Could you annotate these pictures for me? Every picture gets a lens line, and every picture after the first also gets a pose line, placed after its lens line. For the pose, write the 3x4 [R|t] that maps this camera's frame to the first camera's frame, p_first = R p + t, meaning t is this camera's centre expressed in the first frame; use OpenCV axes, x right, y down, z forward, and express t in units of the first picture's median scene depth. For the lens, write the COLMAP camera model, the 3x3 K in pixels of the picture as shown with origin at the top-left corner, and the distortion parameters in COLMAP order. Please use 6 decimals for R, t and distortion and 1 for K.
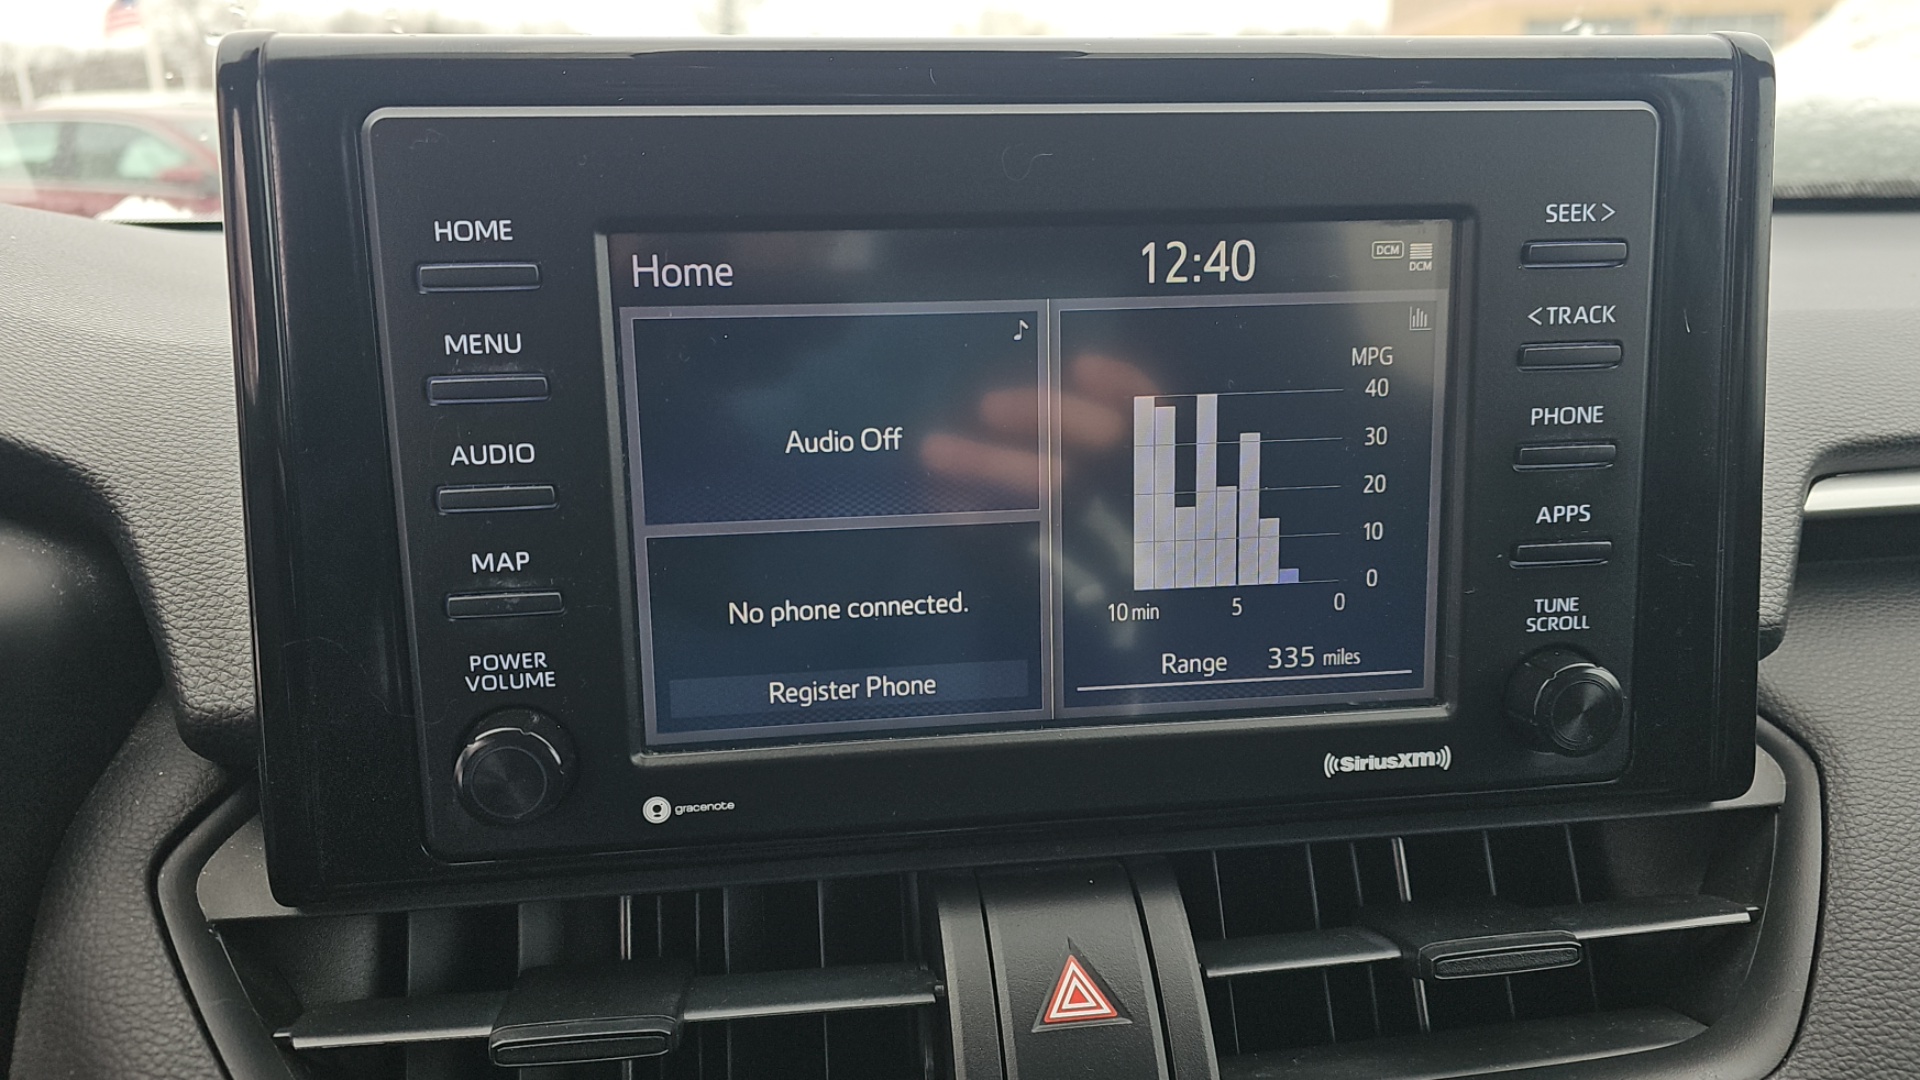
lens RADIAL K [[1375.0, 0, 969.3], [0, 1375.0, 548.7], [0, 0, 1]] dist [0.071312, -0.063142]
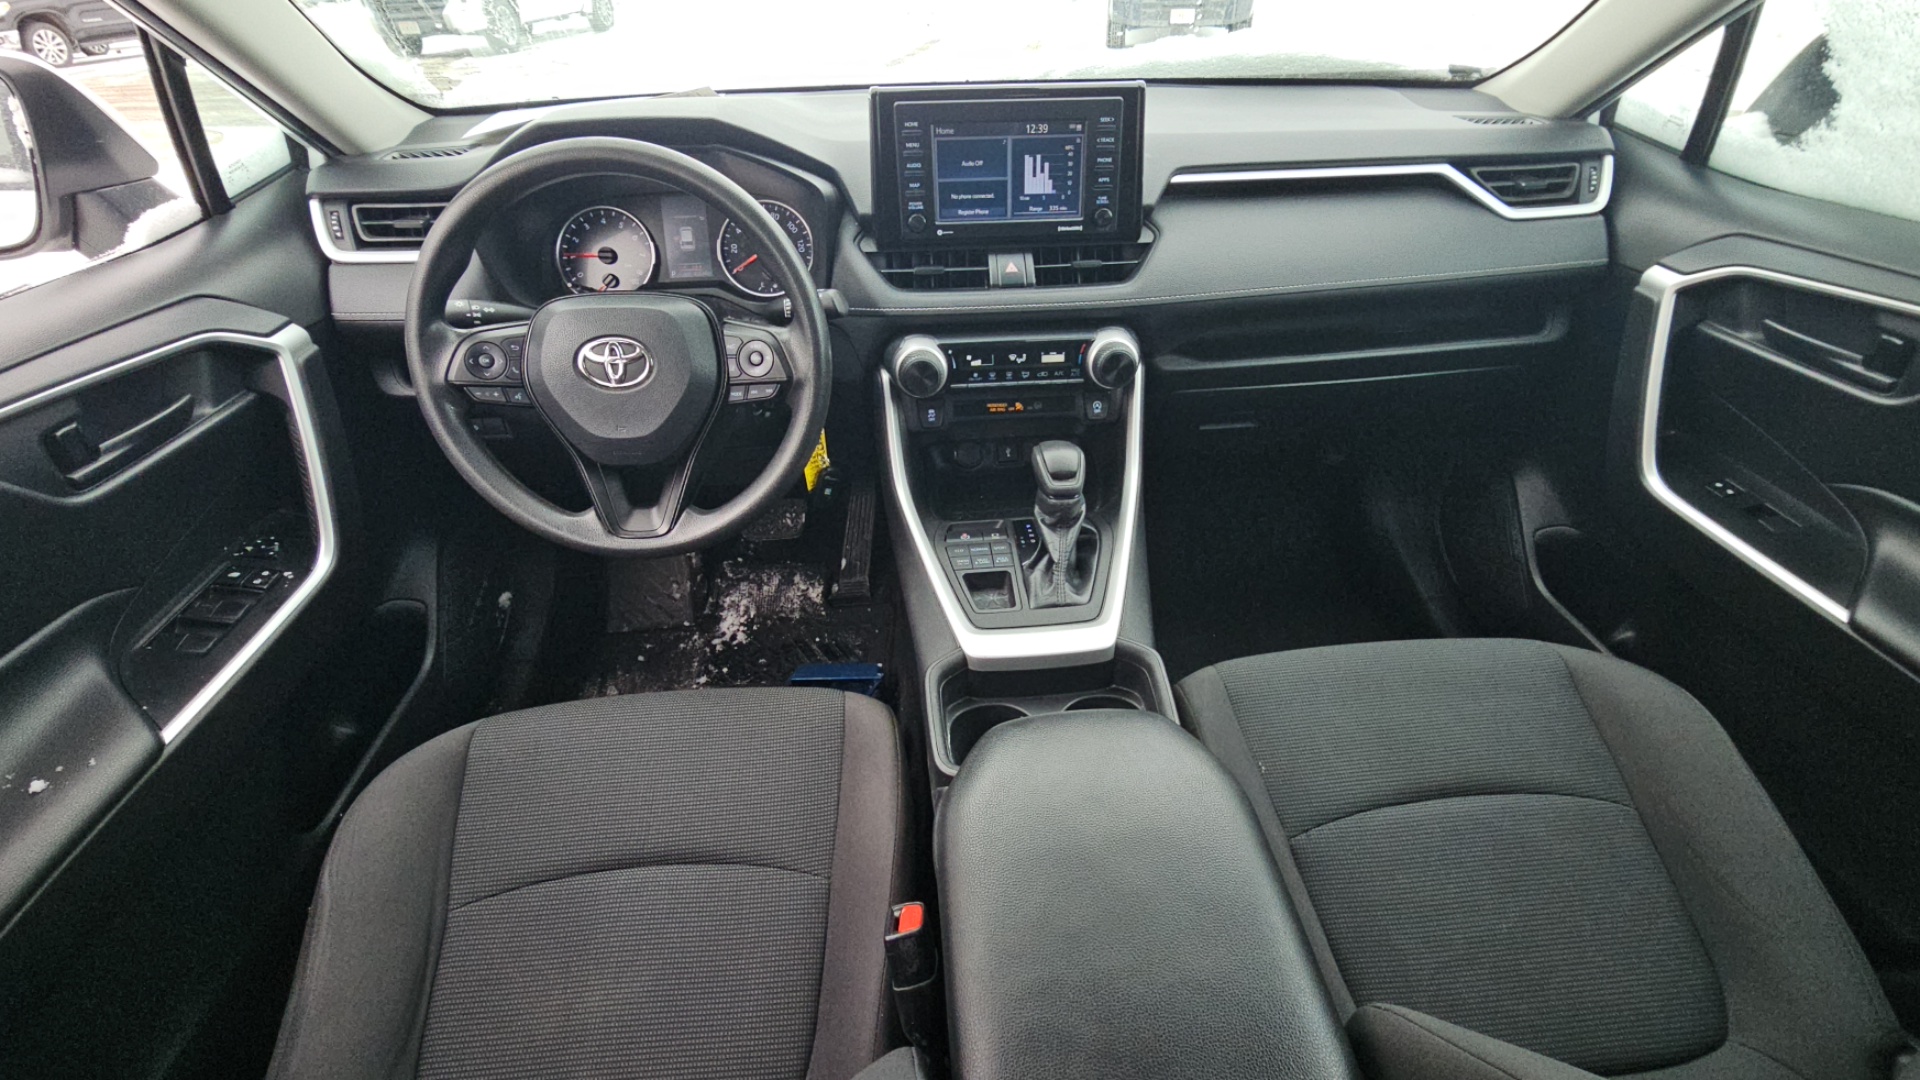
lens RADIAL K [[853.7, 0, 982.3], [0, 853.7, 547.4], [0, 0, 1]] dist [0.000965, -0.000516]
pose [[0.998883, 0.027956, -0.038107, 0.121468], [-0.013683, 0.942822, 0.333015, 0.230653], [0.045238, -0.332122, 0.942151, -2.711841]]
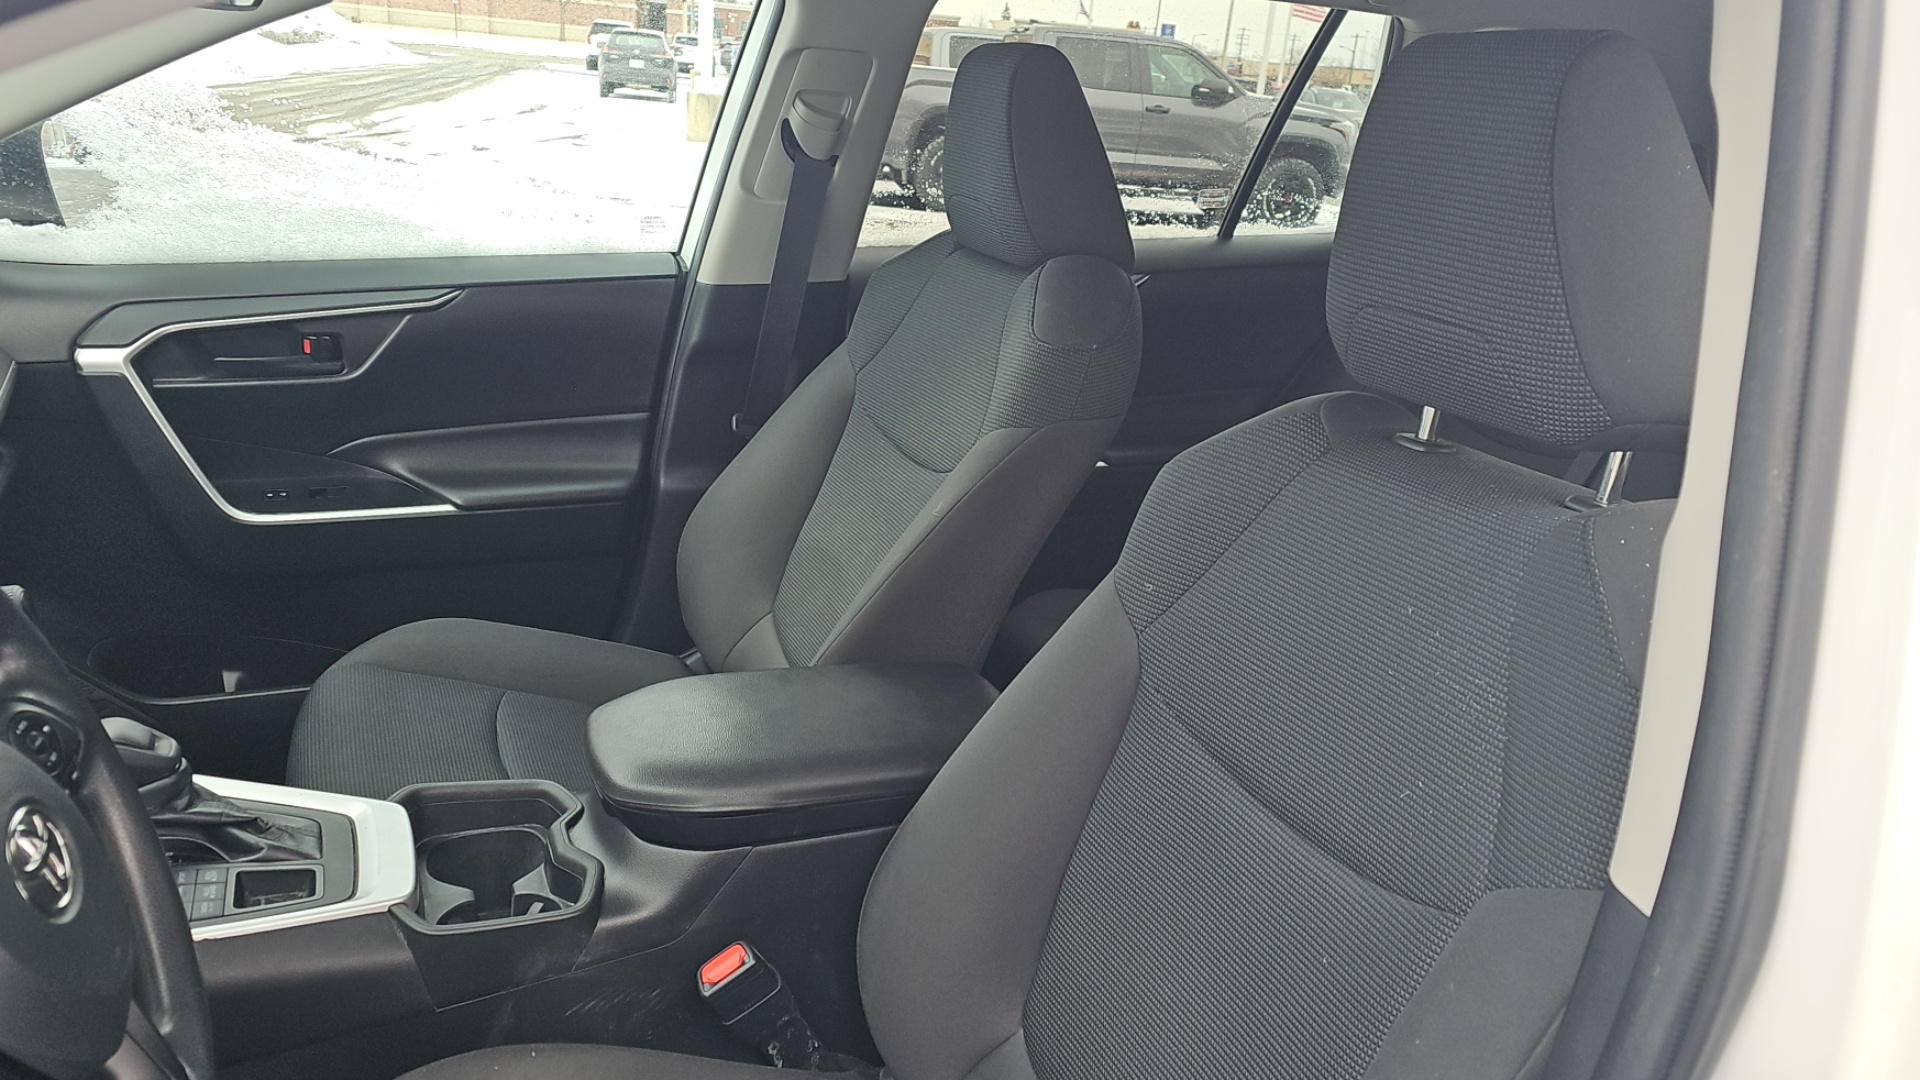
lens RADIAL K [[1375.0, 0, 979.6], [0, 1375.0, 548.5], [0, 0, 1]] dist [0.071312, -0.063142]
pose [[-0.277732, -0.318265, 0.906406, -3.689281], [0.194336, 0.905405, 0.377460, -0.432716], [-0.940797, 0.280980, -0.189609, -1.019200]]
